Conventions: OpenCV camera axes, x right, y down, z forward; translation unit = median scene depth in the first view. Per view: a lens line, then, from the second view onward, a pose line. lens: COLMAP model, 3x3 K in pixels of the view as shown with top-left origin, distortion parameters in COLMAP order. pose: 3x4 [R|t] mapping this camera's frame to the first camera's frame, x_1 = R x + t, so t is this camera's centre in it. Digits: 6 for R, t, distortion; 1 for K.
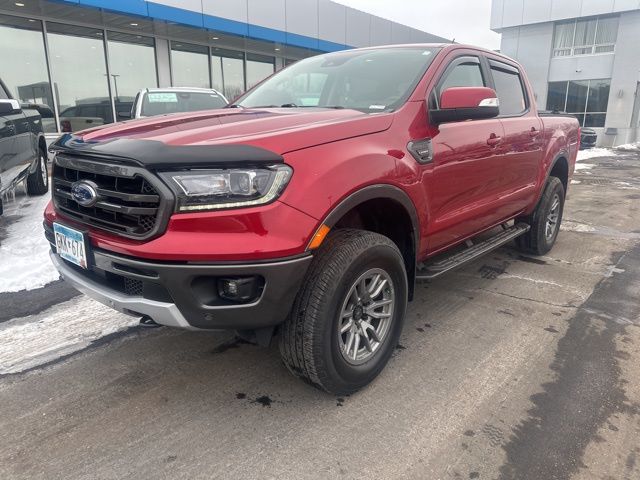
lens RADIAL K [[453.6, 0, 316.1], [0, 453.6, 240.2], [0, 0, 1]] dist [0.017343, -0.023231]
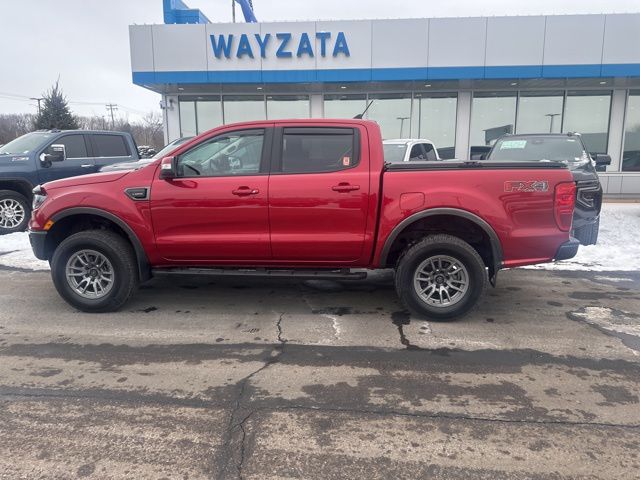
lens RADIAL K [[446.0, 0, 321.4], [0, 446.0, 237.1], [0, 0, 1]] dist [0.072915, -0.092759]
pose [[0.590111, 0.130619, -0.796686, 1.849778], [-0.196619, 0.980364, 0.015097, -0.177867], [0.783014, 0.147734, 0.604205, 0.477885]]
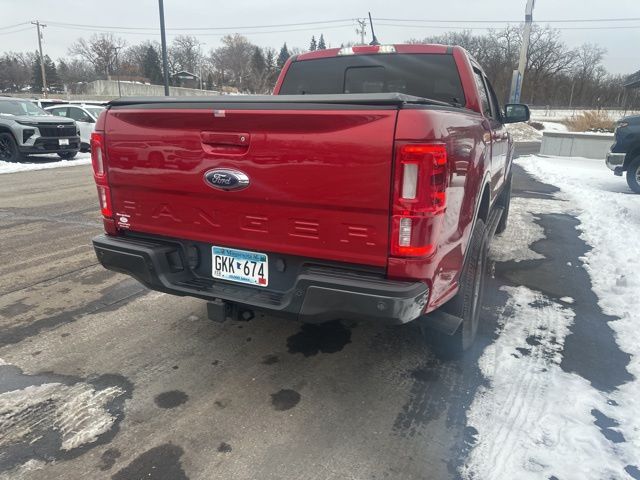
lens RADIAL K [[453.6, 0, 316.1], [0, 453.6, 240.2], [0, 0, 1]] dist [0.017343, -0.023231]
pose [[-0.963921, 0.046515, -0.262092, 0.974893], [-0.089955, 0.869766, 0.485197, -0.767639], [0.250527, 0.491268, -0.834201, 2.899858]]
